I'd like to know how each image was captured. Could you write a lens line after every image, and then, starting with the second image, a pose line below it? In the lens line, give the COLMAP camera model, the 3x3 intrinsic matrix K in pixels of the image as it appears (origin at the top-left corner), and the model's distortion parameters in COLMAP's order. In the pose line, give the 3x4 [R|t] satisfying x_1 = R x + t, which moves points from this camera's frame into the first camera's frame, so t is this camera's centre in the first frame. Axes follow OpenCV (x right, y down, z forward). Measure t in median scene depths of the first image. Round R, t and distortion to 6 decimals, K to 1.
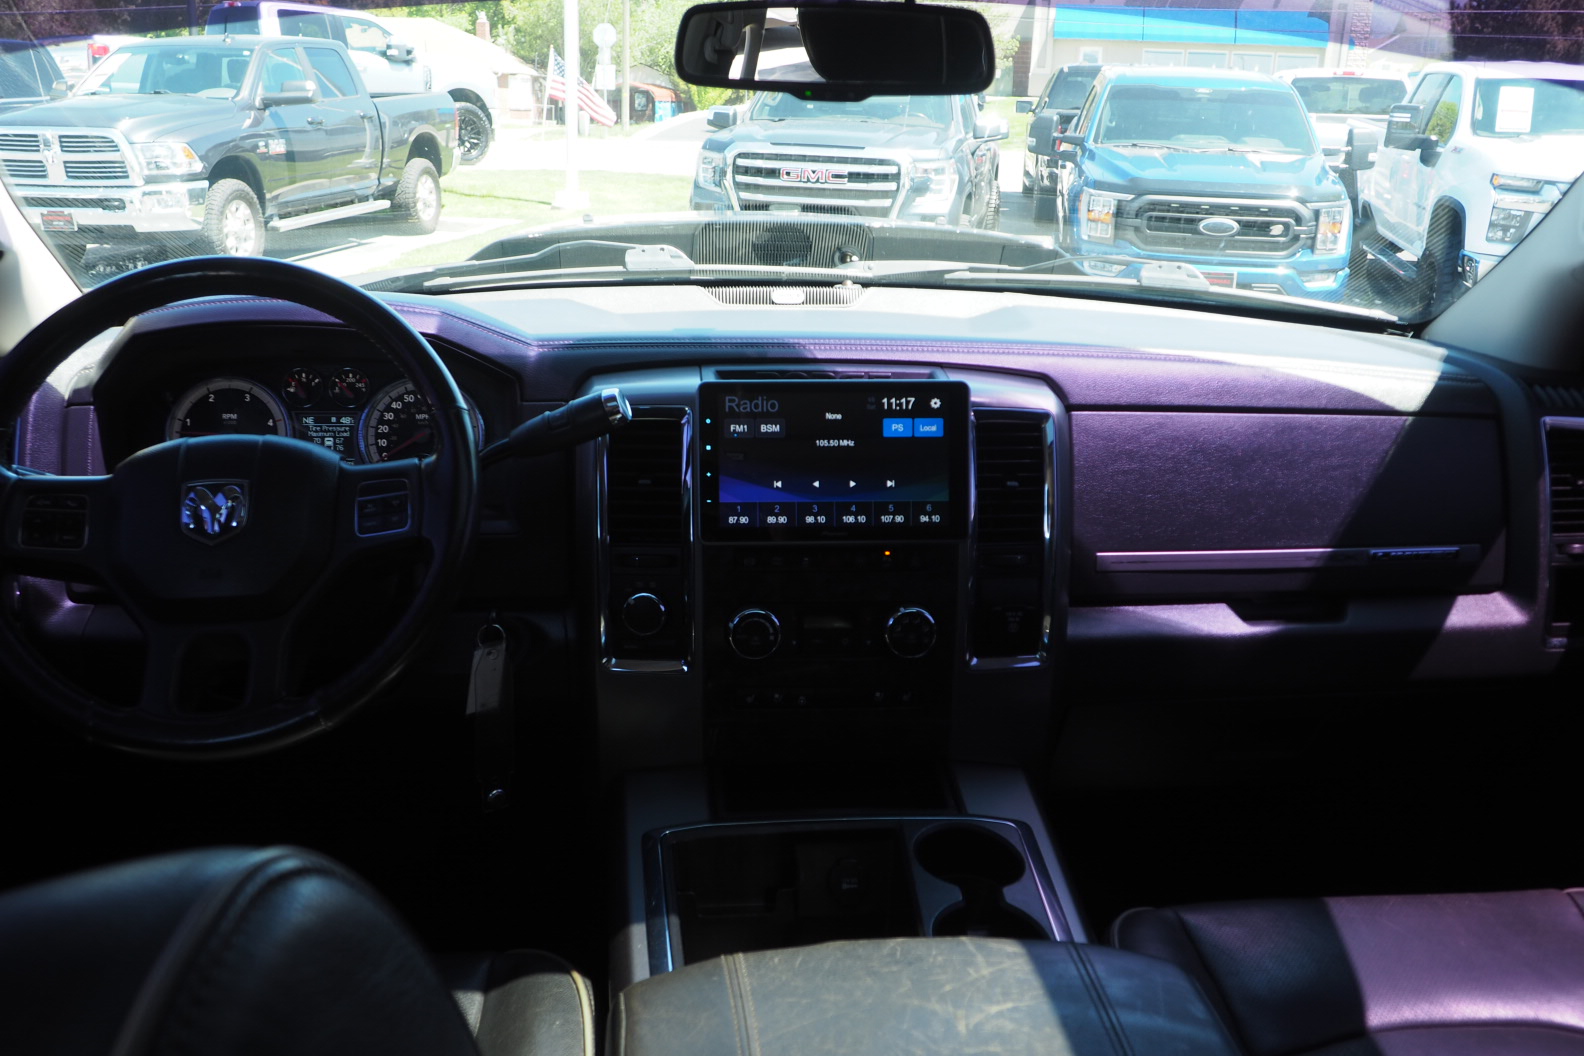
lens RADIAL K [[1359.8, 0, 785.6], [0, 1359.8, 531.5], [0, 0, 1]] dist [-0.021172, -0.004822]
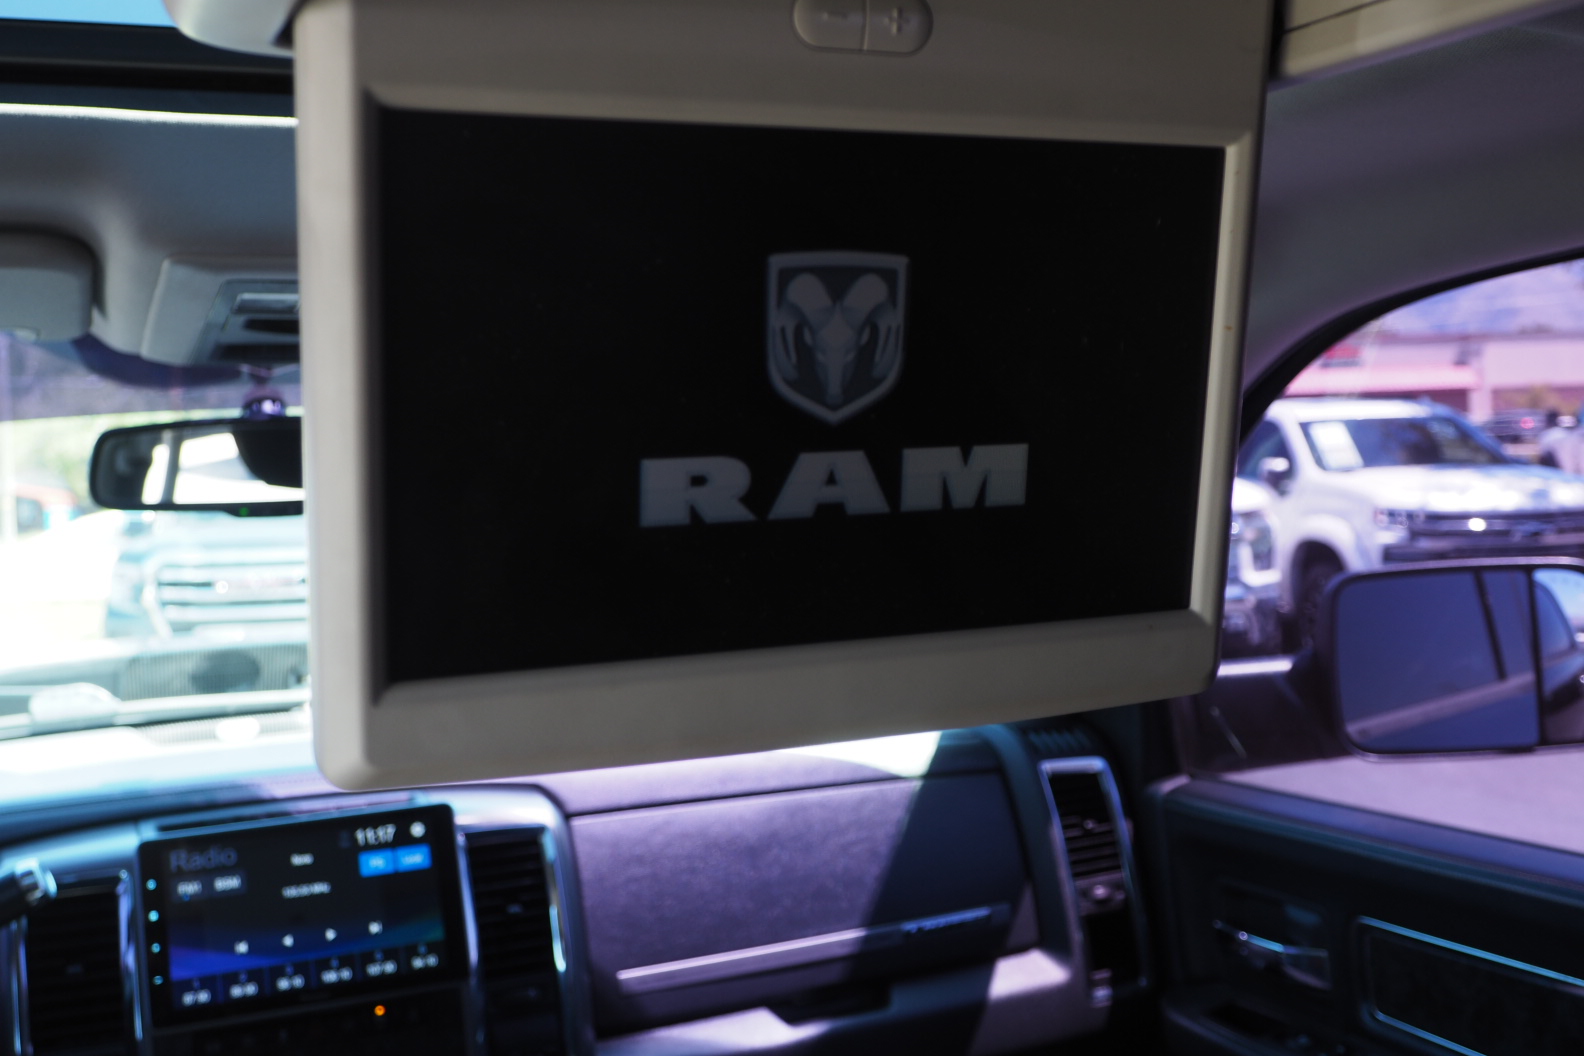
lens RADIAL K [[1721.5, 0, 773.0], [0, 1721.5, 512.2], [0, 0, 1]] dist [-0.006349, 0.041287]
pose [[0.948351, -0.072612, 0.308800, -0.002998], [0.153710, 0.956724, -0.247090, 0.020707], [-0.277495, 0.281793, 0.918471, -0.160126]]
